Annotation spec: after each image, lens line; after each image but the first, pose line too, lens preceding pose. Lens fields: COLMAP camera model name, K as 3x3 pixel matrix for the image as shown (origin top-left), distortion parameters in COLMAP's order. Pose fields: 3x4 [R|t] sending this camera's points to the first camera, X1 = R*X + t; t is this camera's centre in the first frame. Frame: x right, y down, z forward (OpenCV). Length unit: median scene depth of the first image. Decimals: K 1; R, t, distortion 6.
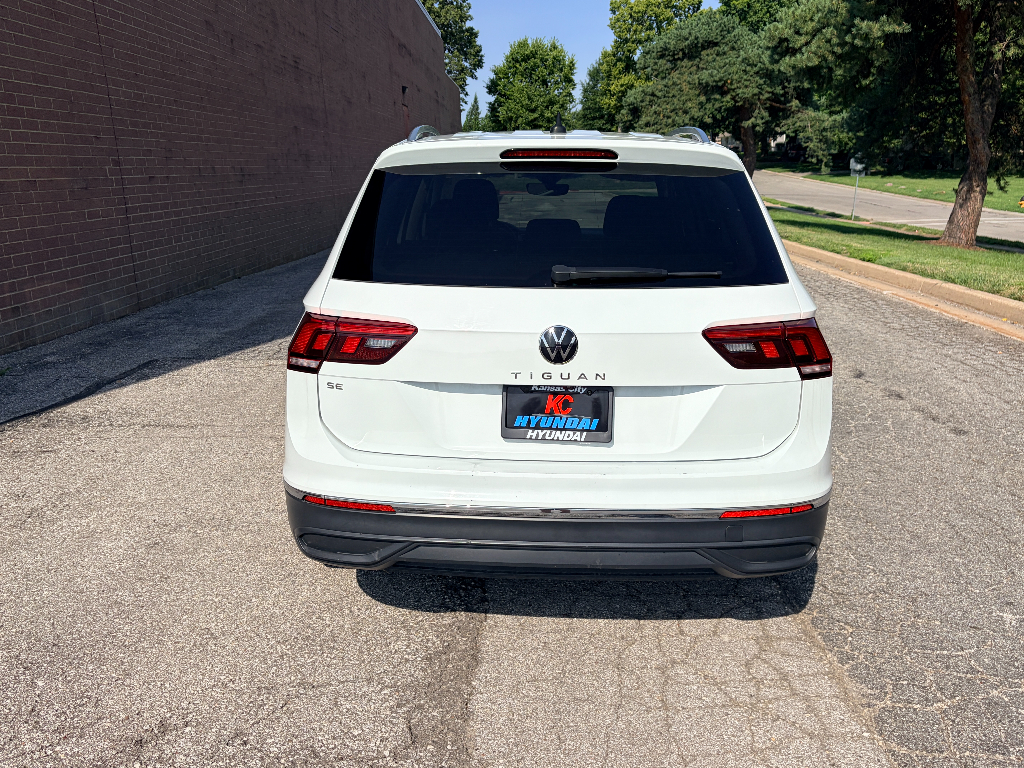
lens RADIAL K [[926.1, 0, 512.0], [0, 926.1, 384.0], [0, 0, 1]] dist [0.063932, -0.002991]
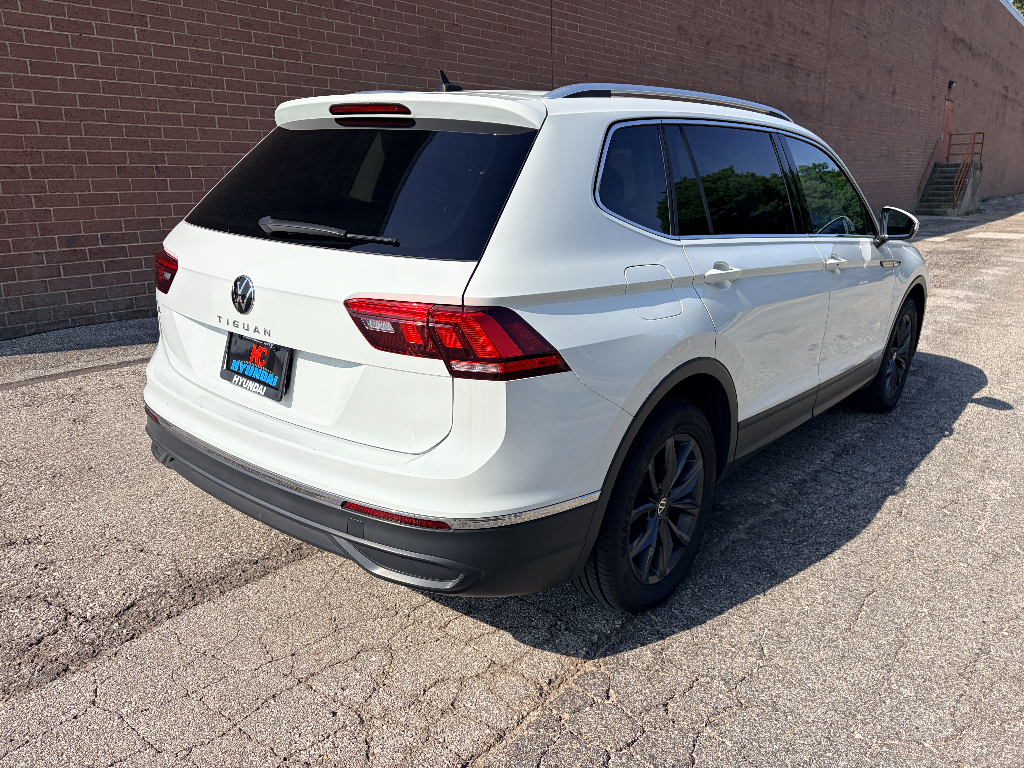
lens RADIAL K [[778.5, 0, 512.0], [0, 778.5, 384.0], [0, 0, 1]] dist [0.103385, -0.113526]
pose [[0.797255, 0.191515, -0.572456, 0.626400], [-0.165267, 0.981353, 0.098145, -0.062958], [0.580578, 0.016362, 0.814040, 0.375040]]
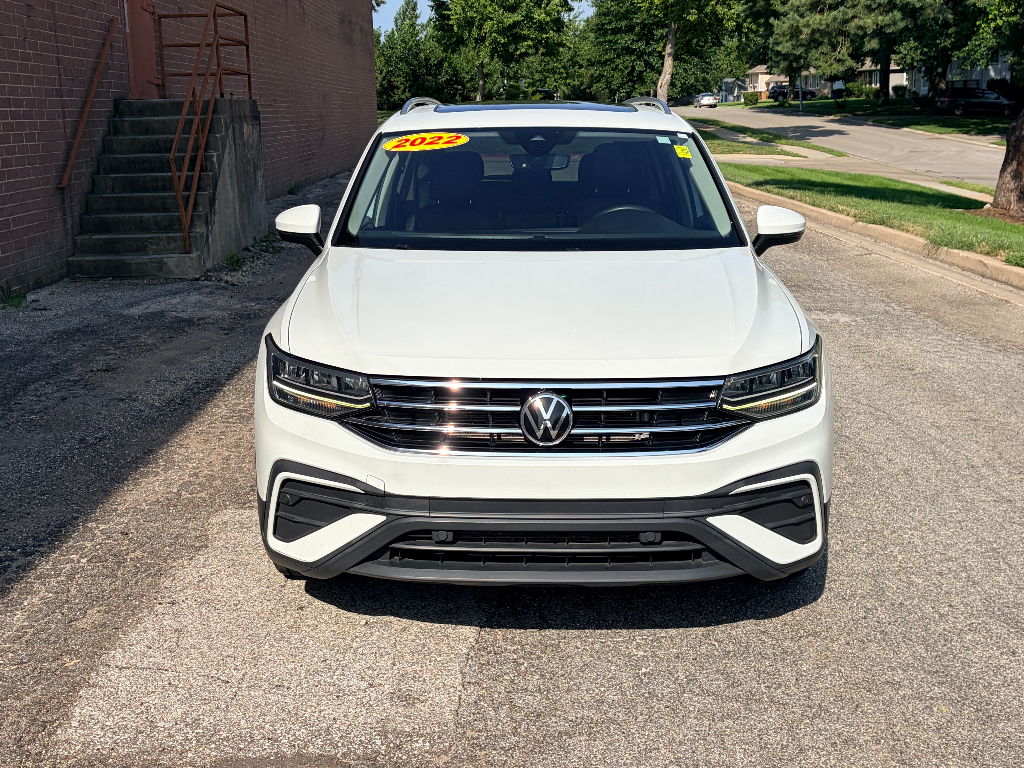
lens RADIAL K [[1269.1, 0, 512.0], [0, 1269.1, 384.0], [0, 0, 1]] dist [0.079013, -0.004531]
pose [[0.999231, 0.022244, 0.032300, 0.074181], [-0.021614, 0.999572, -0.019715, -1.364703], [-0.032725, 0.019001, 0.999284, 5.905580]]
